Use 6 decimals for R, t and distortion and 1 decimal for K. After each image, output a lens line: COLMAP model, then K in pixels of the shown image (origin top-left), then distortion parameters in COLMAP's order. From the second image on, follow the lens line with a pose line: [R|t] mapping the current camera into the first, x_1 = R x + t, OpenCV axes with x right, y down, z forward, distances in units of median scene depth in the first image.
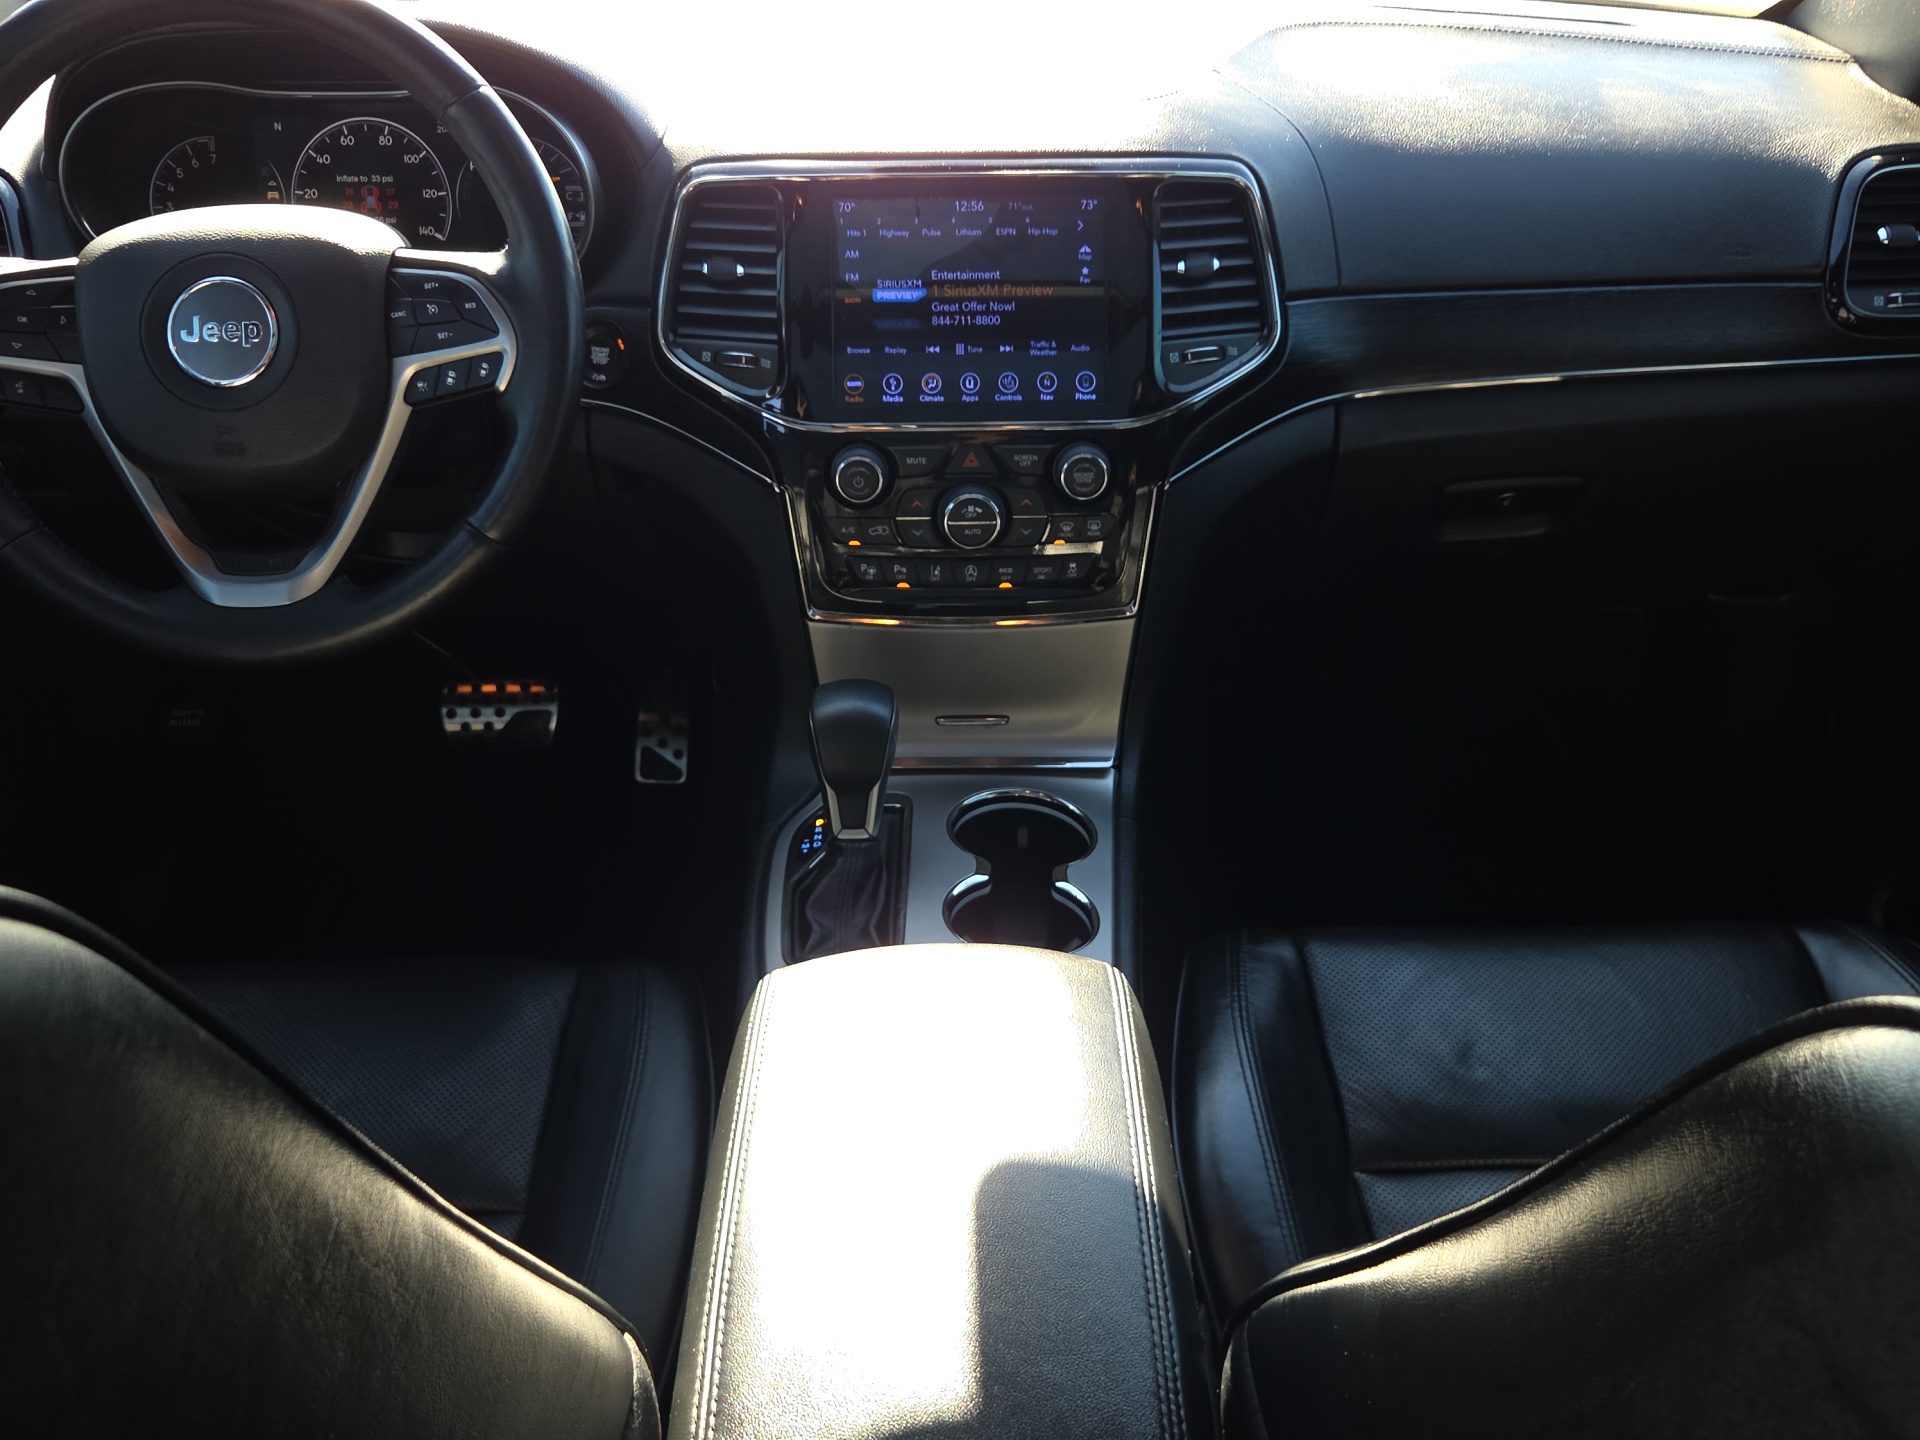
lens RADIAL K [[1775.6, 0, 955.2], [0, 1775.6, 699.4], [0, 0, 1]] dist [0.083465, -0.077254]
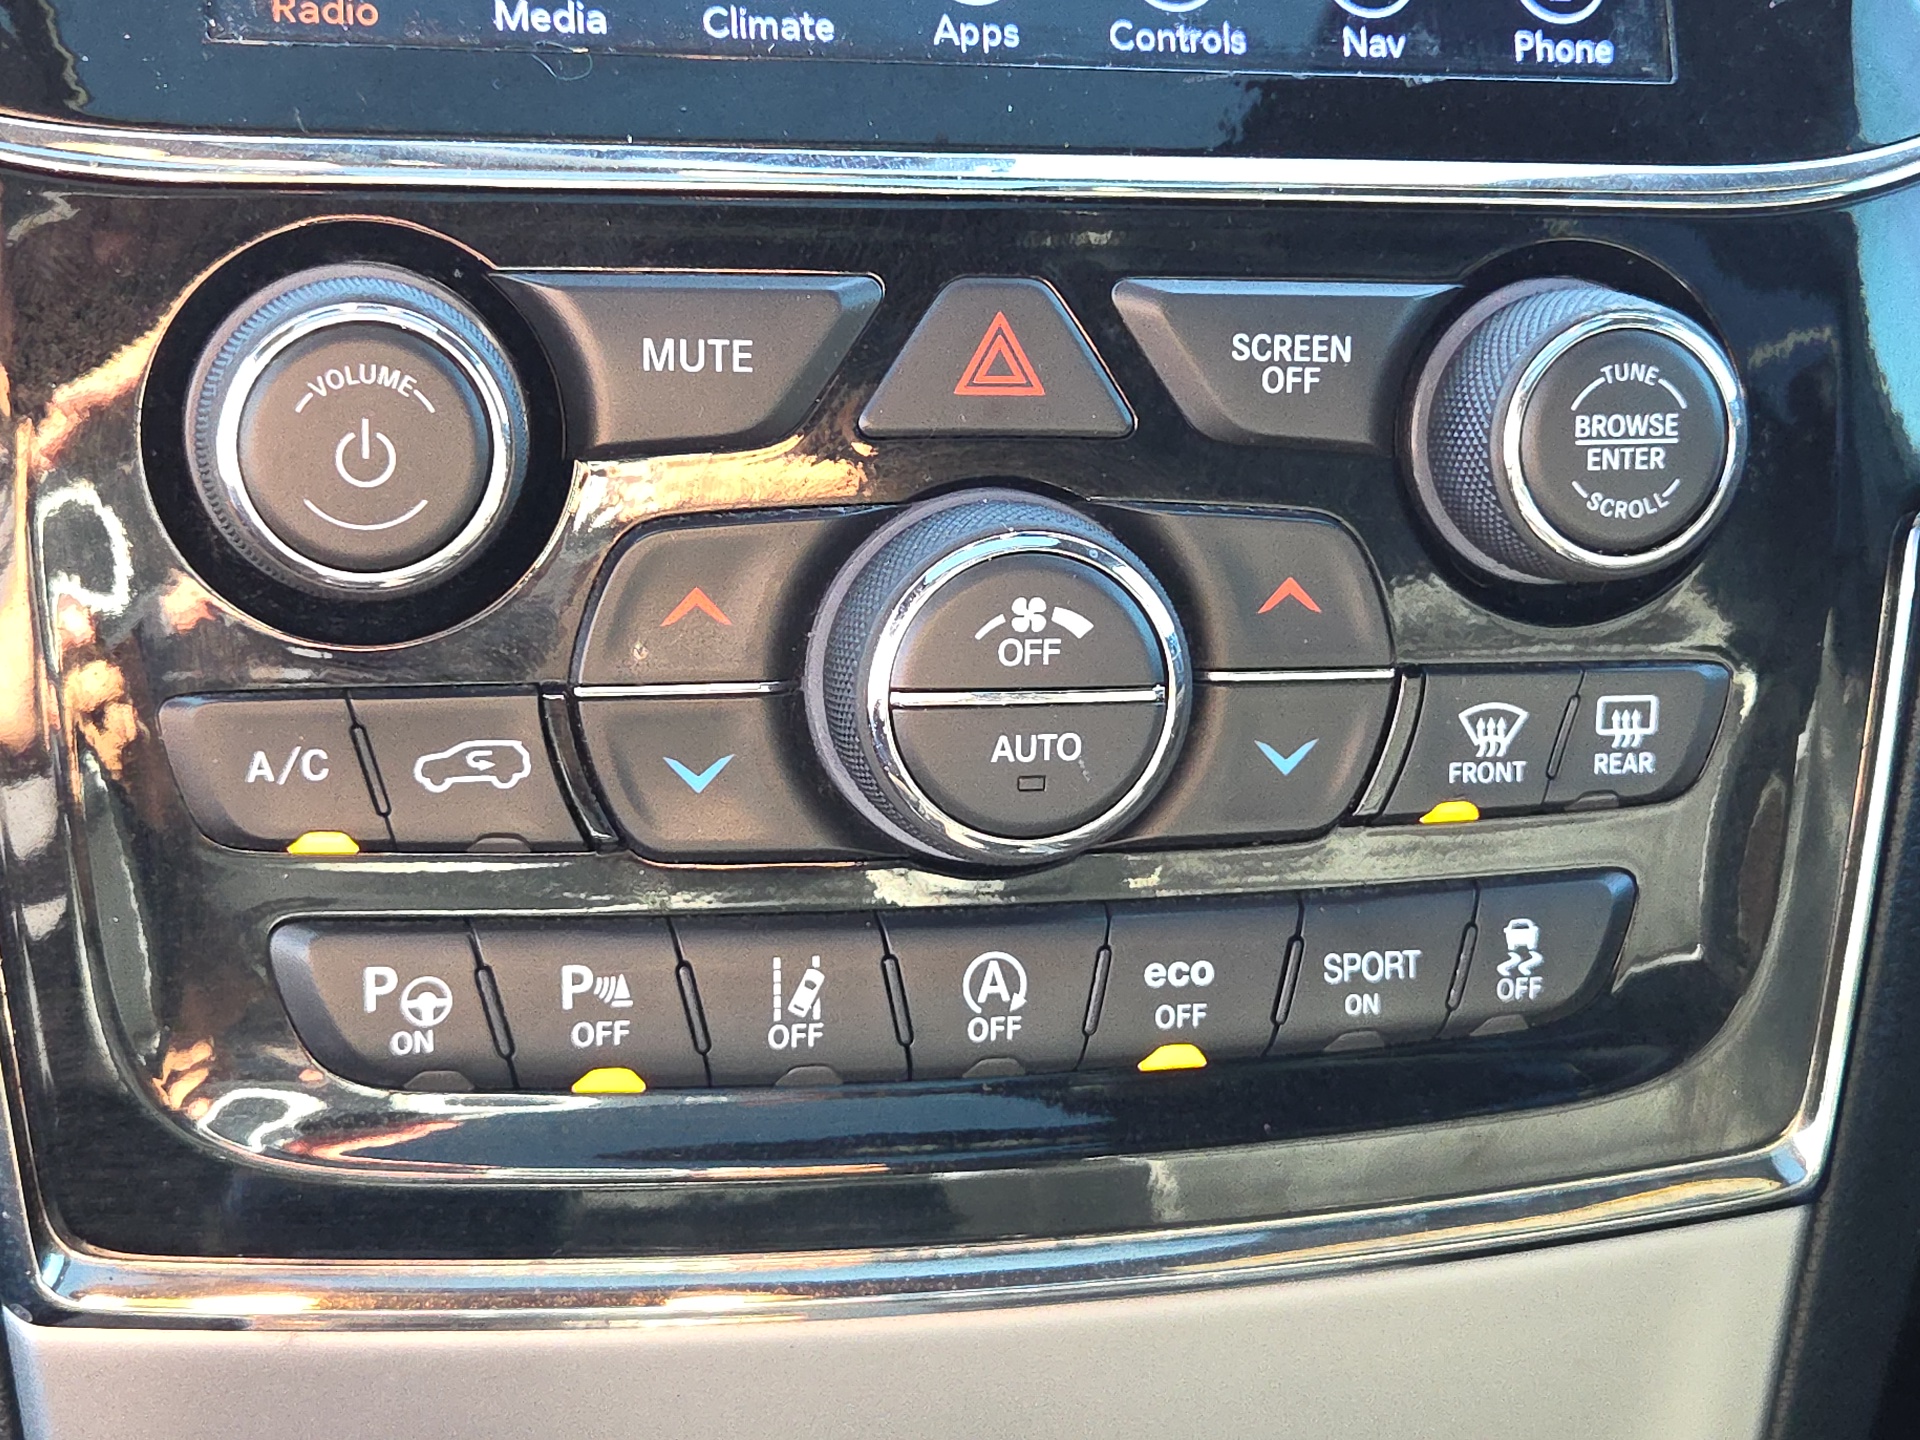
lens RADIAL K [[2889.1, 0, 957.9], [0, 2889.1, 664.5], [0, 0, 1]] dist [0.113359, -0.060643]
pose [[0.975081, -0.009502, 0.221645, -0.059836], [0.057159, 0.976113, -0.209611, -0.043502], [-0.214359, 0.217056, 0.952332, 0.727195]]
